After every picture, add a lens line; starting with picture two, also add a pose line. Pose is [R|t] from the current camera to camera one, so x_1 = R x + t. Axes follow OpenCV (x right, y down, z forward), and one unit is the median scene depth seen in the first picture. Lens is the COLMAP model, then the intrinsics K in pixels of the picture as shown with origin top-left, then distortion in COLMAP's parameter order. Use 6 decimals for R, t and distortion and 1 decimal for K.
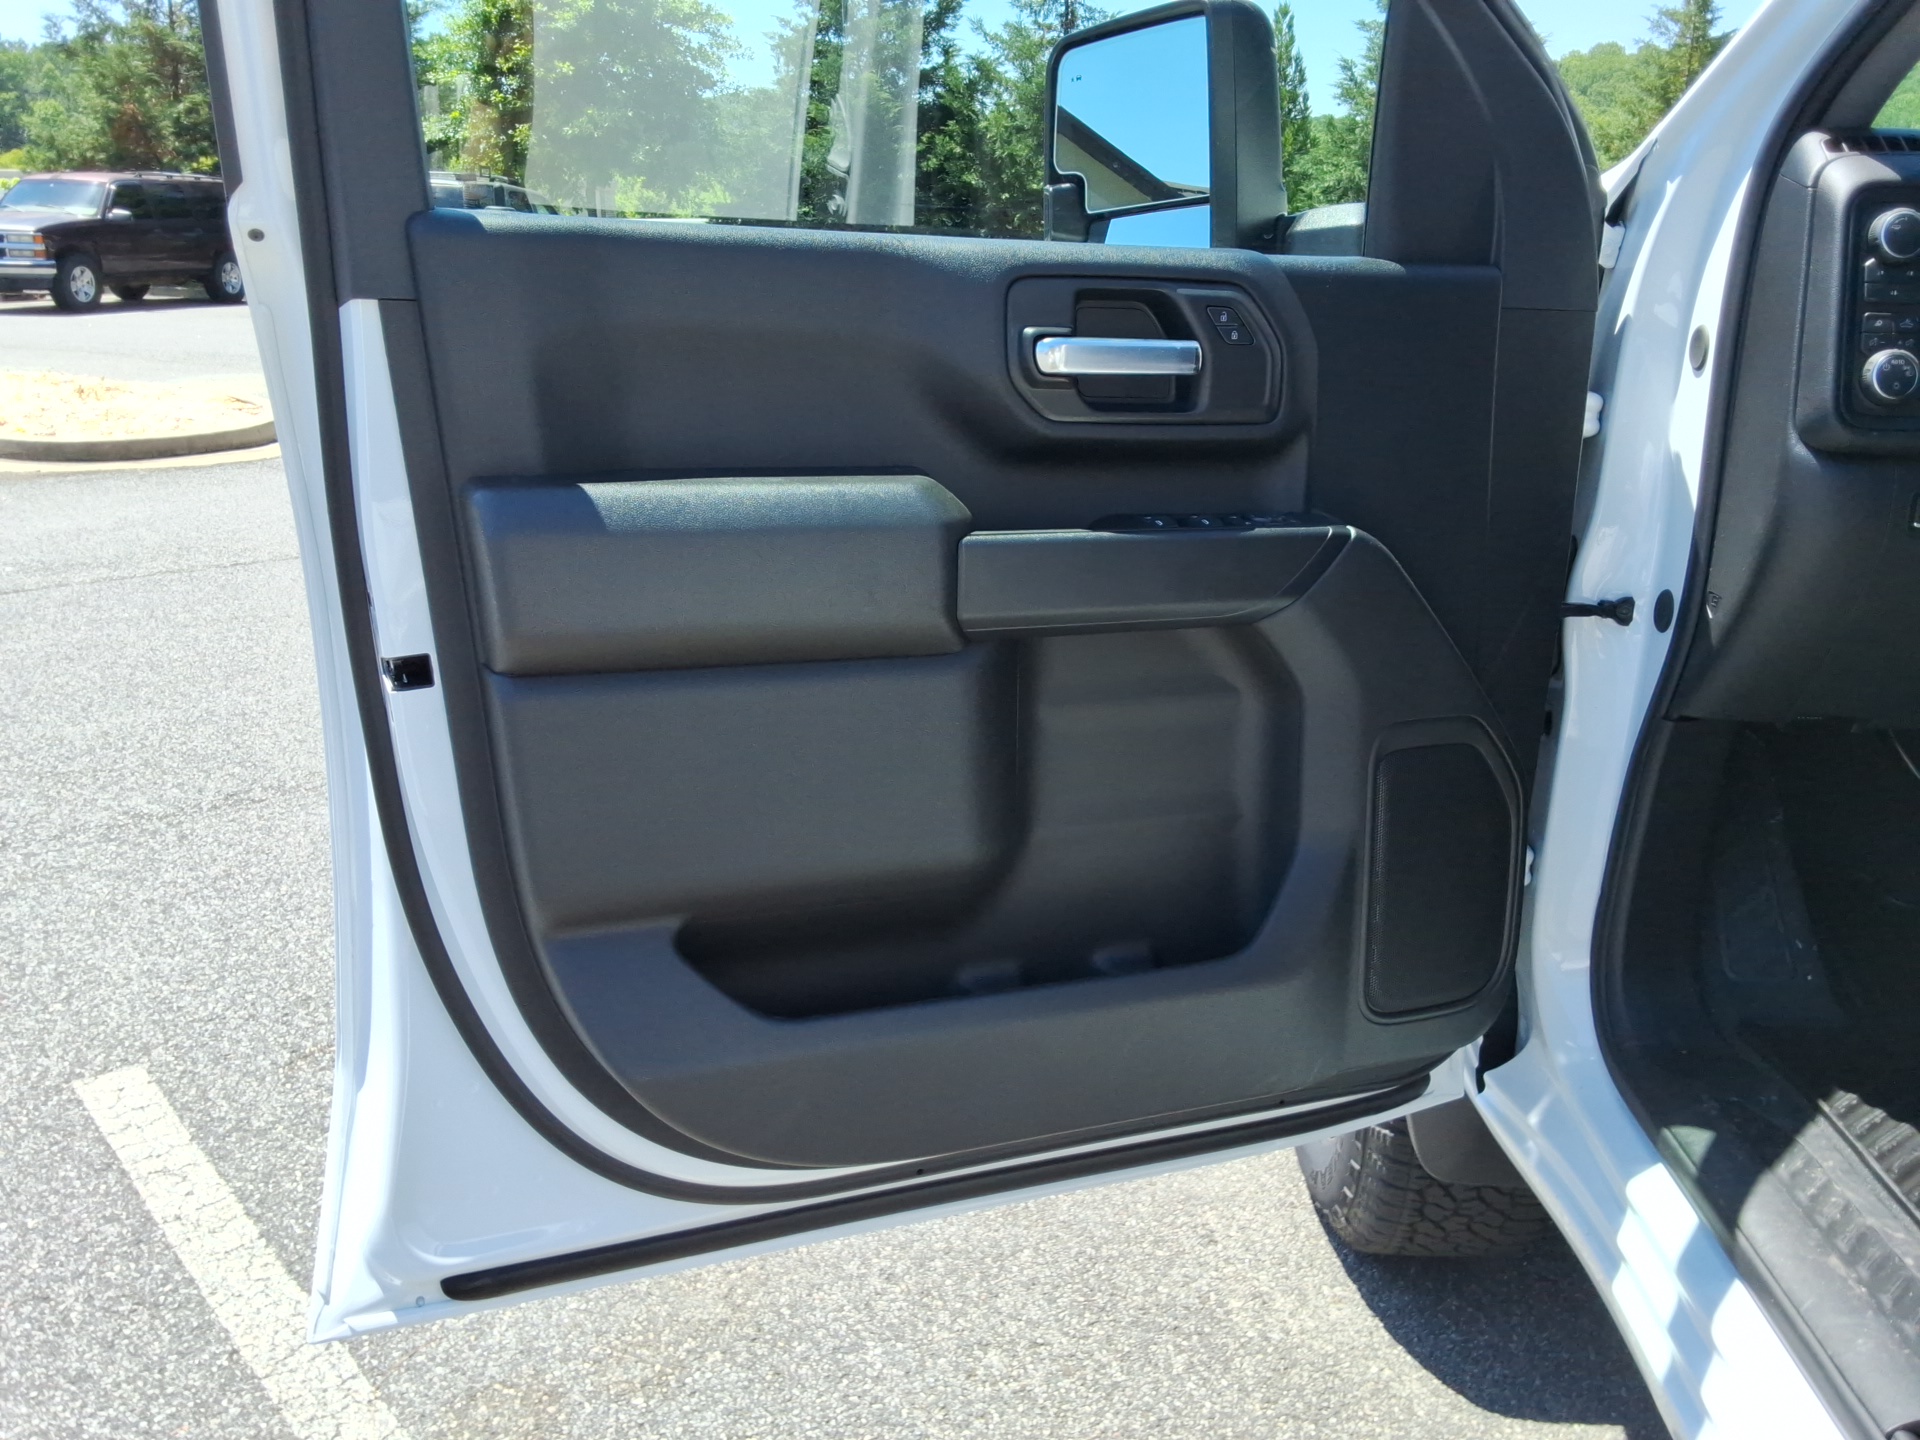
lens RADIAL K [[1538.4, 0, 971.7], [0, 1538.4, 713.0], [0, 0, 1]] dist [0.104598, -0.161907]
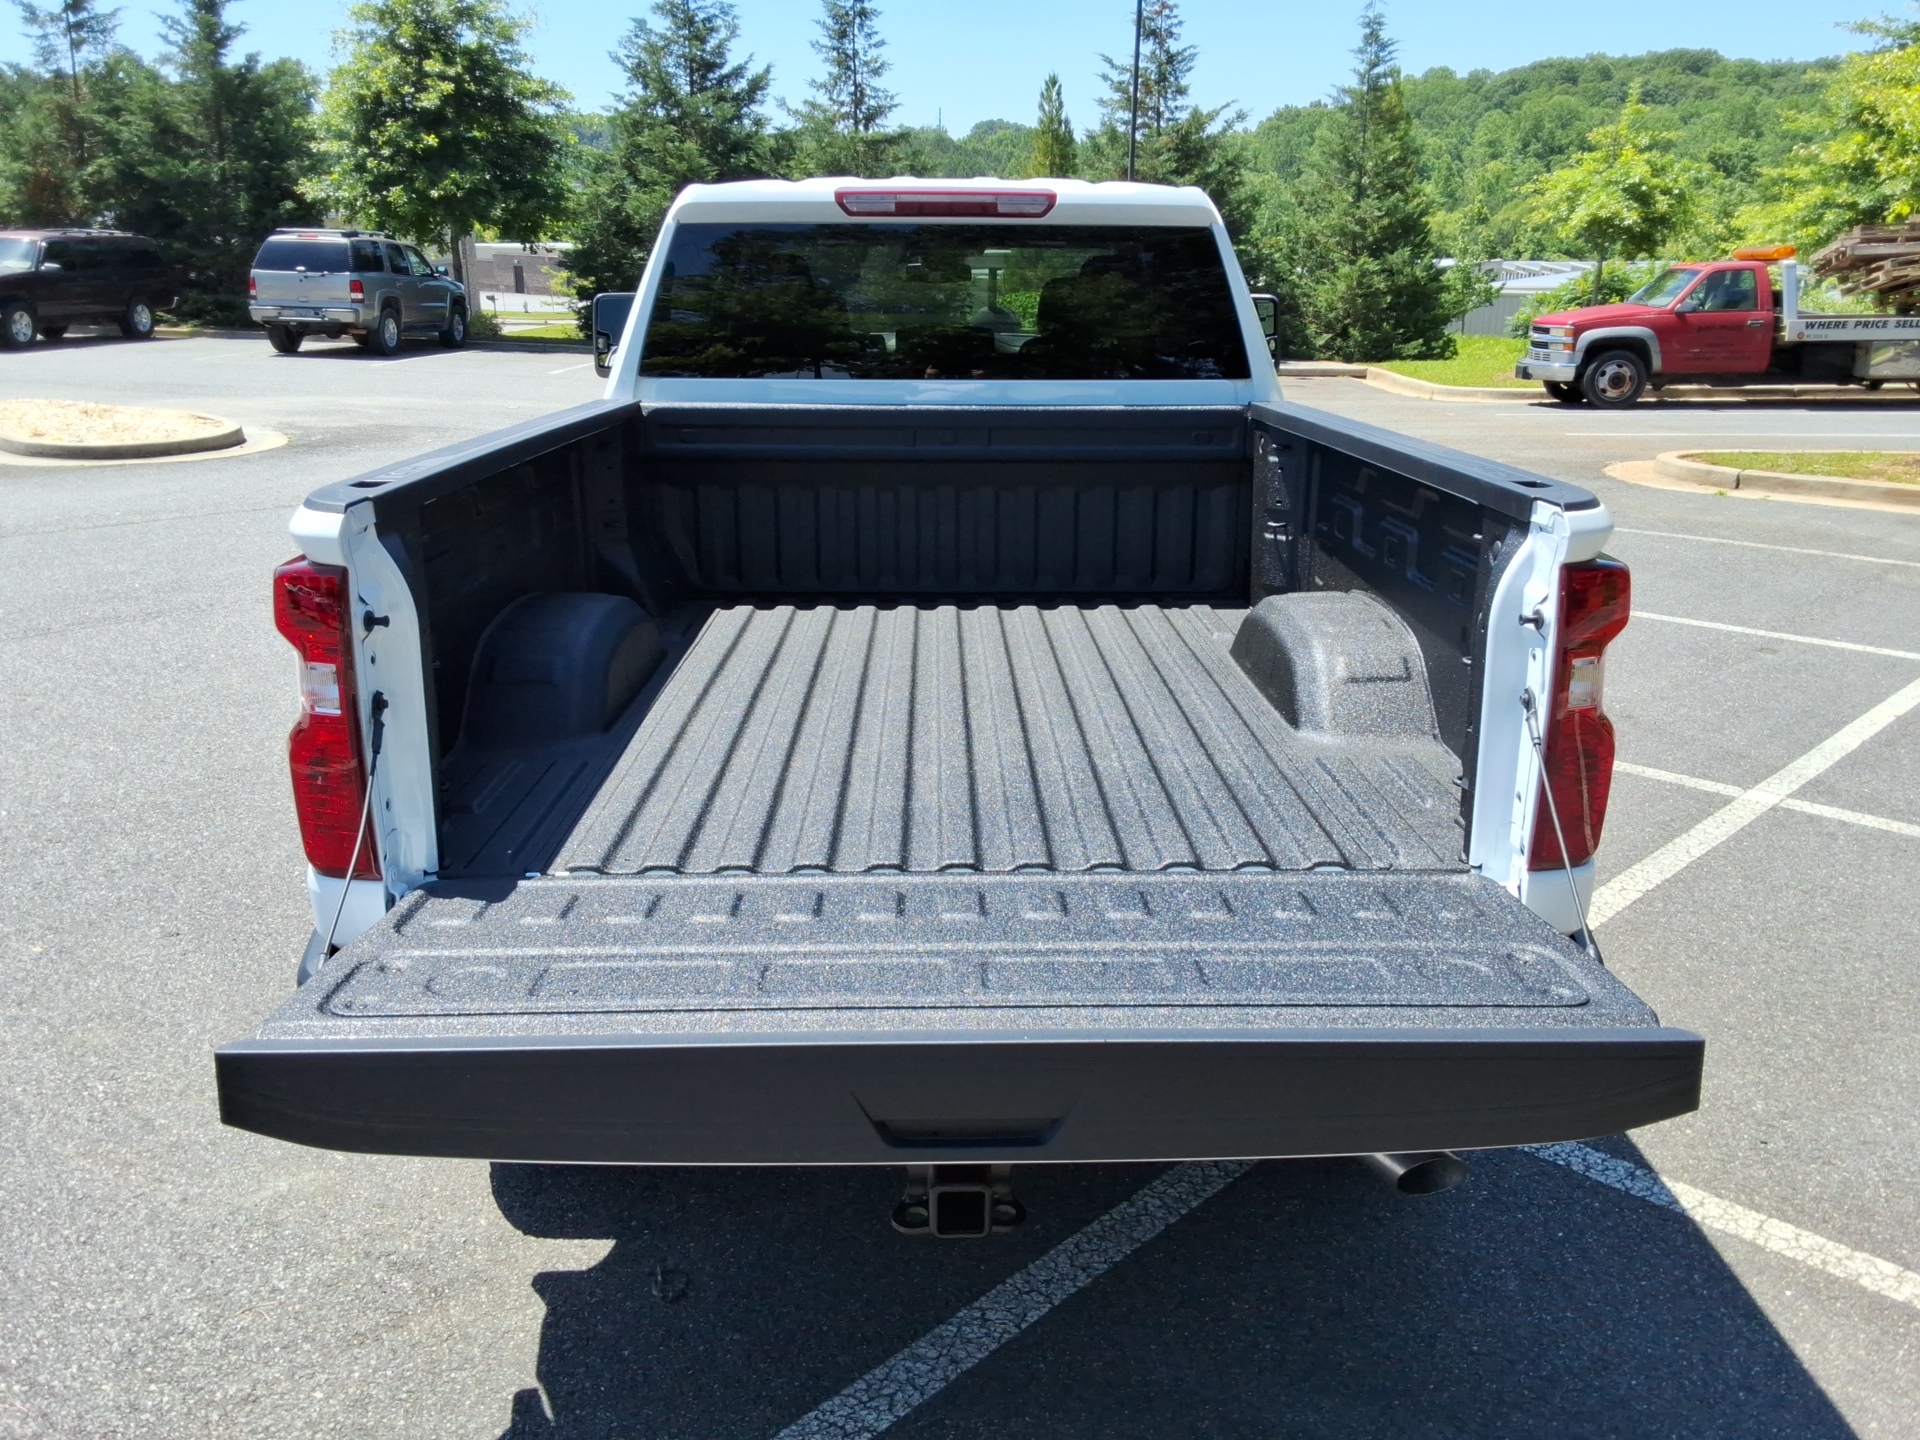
lens RADIAL K [[1548.3, 0, 973.3], [0, 1548.3, 701.0], [0, 0, 1]] dist [0.089516, -0.138349]
pose [[0.996500, -0.029680, 0.078140, 0.042494], [0.031131, 0.999364, -0.017414, 0.045086], [-0.077574, 0.019785, 0.996790, -0.201122]]
